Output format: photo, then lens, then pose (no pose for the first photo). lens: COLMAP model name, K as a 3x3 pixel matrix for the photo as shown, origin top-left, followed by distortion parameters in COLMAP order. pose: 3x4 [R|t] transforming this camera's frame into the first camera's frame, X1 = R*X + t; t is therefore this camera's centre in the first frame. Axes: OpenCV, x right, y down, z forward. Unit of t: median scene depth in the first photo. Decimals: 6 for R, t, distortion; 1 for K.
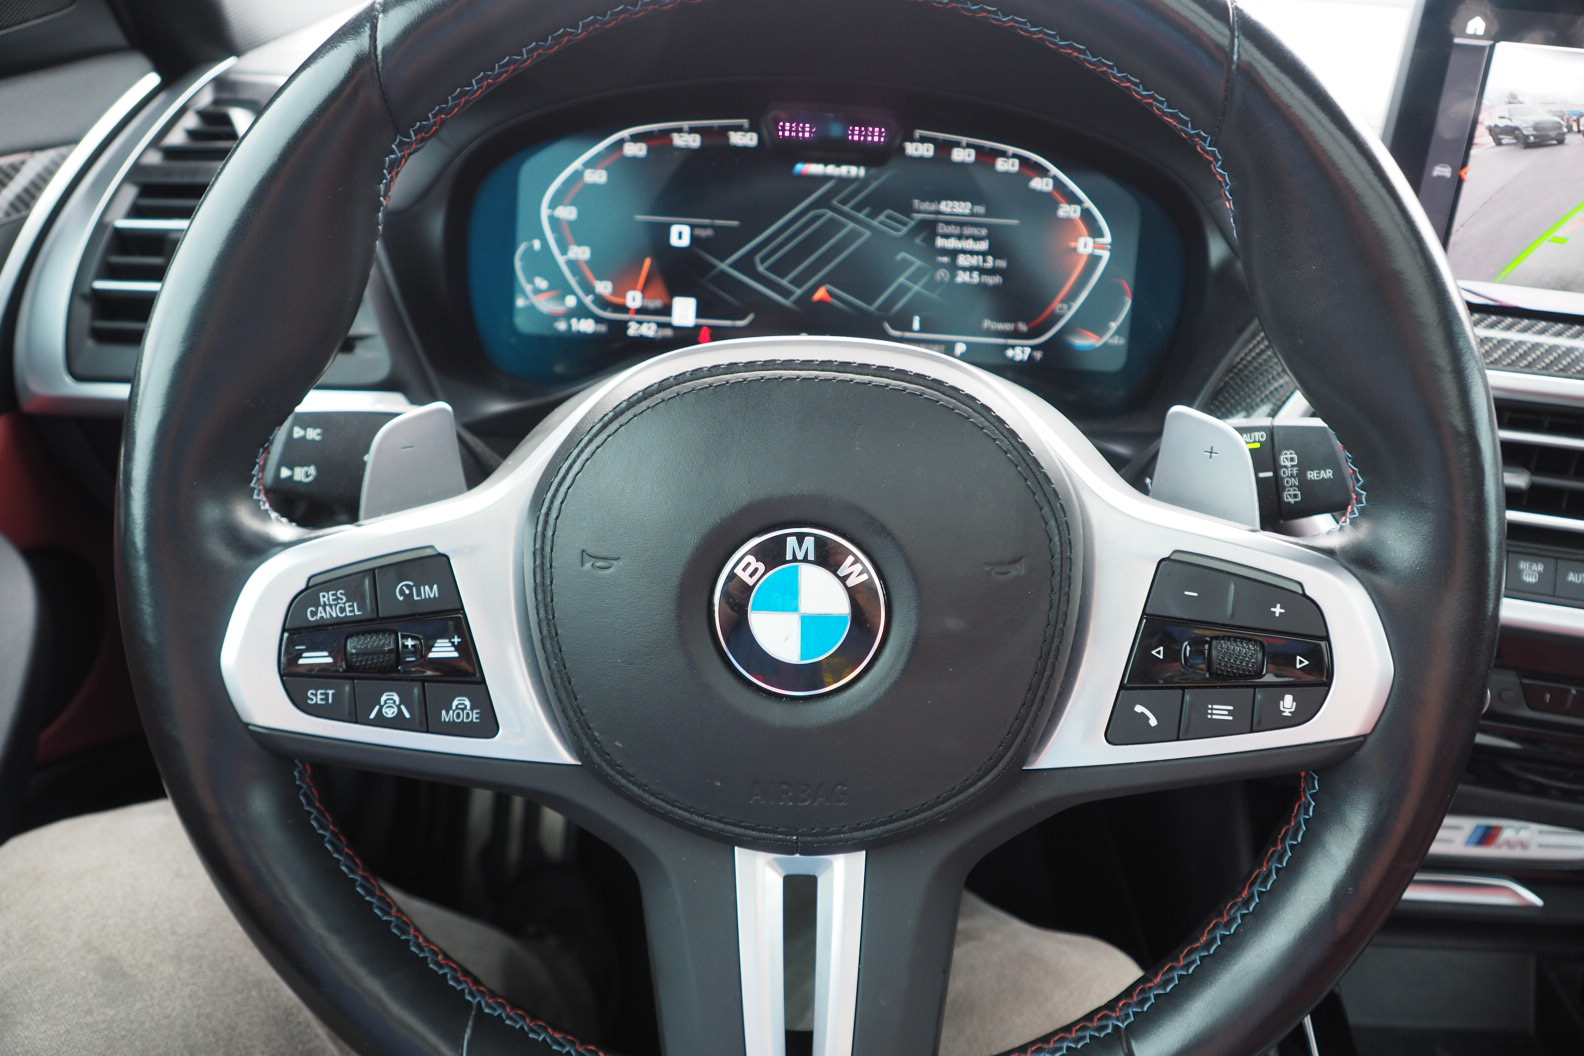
lens RADIAL K [[1113.0, 0, 833.0], [0, 1113.0, 548.3], [0, 0, 1]] dist [-0.041759, -0.000704]
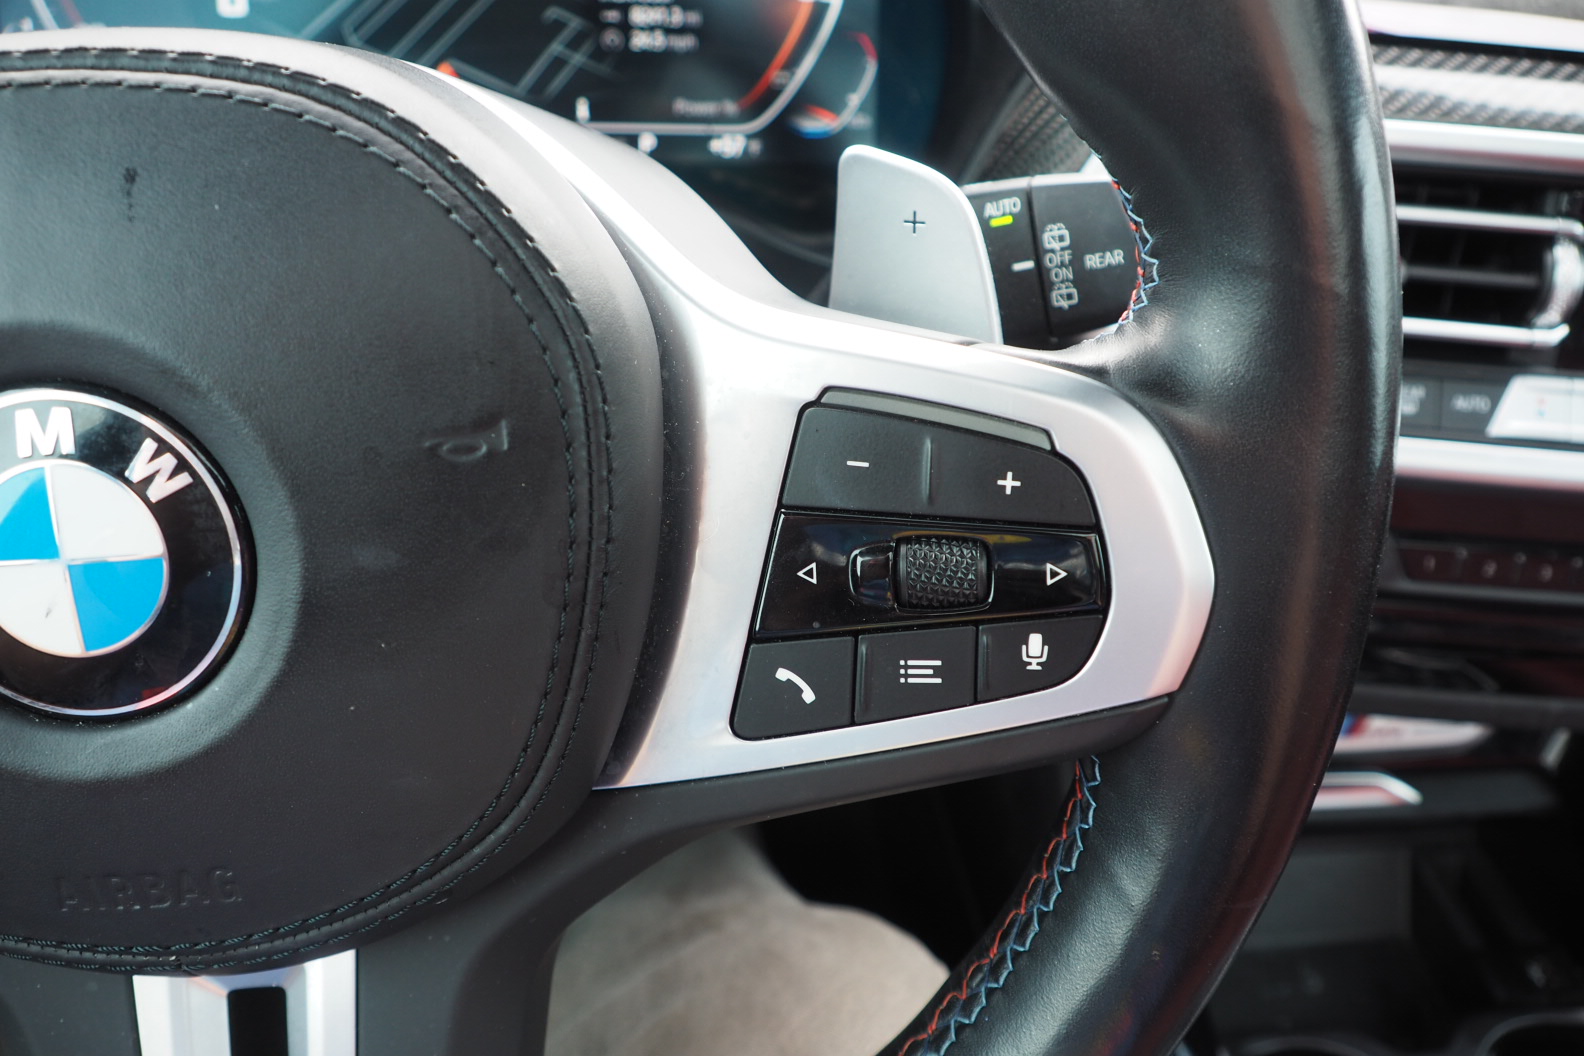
lens RADIAL K [[1100.0, 0, 822.6], [0, 1100.0, 547.9], [0, 0, 1]] dist [-0.045575, 0.001134]
pose [[0.992789, -0.077738, 0.091248, 0.169402], [0.067573, 0.991671, 0.109647, 0.014110], [-0.099012, -0.102691, 0.989773, 0.304898]]
